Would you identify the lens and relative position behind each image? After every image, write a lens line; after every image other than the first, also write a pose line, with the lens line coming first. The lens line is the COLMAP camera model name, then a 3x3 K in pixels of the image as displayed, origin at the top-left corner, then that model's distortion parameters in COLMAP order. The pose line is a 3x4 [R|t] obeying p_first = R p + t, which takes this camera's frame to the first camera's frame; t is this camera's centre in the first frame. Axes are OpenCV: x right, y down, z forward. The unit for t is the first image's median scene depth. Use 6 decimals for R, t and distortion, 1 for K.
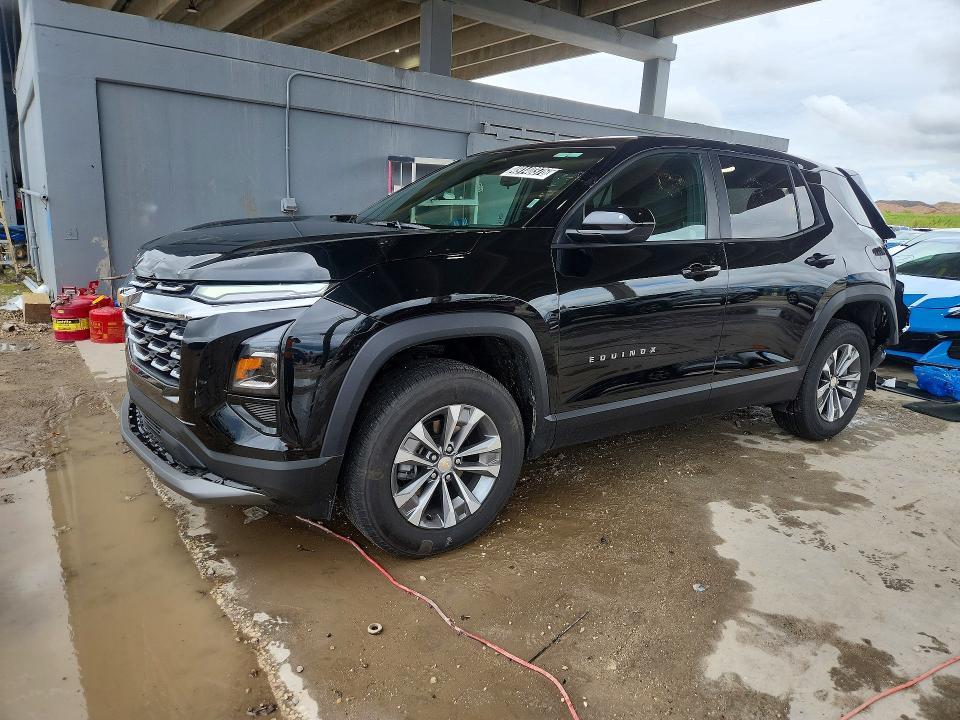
lens RADIAL K [[686.4, 0, 480.0], [0, 686.4, 360.0], [0, 0, 1]] dist [-0.008623, -0.005179]
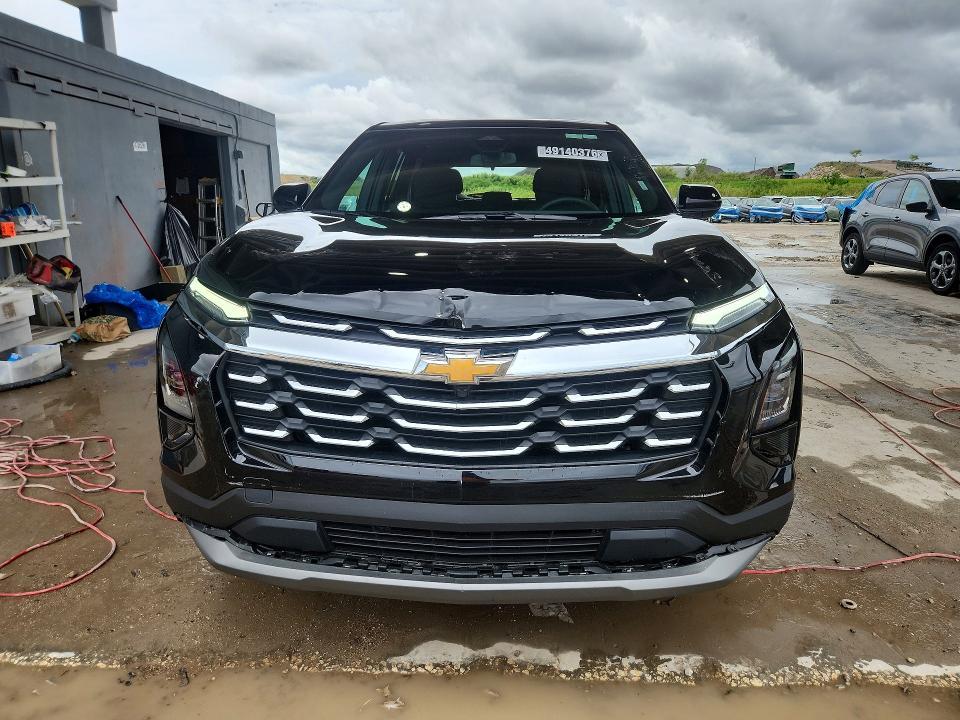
lens RADIAL K [[686.4, 0, 480.0], [0, 686.4, 360.0], [0, 0, 1]] dist [-0.008623, -0.005179]
pose [[0.586823, -0.213543, 0.781049, -1.043373], [0.180877, 0.974794, 0.130616, -0.180838], [-0.789254, 0.064625, 0.610657, 0.670868]]
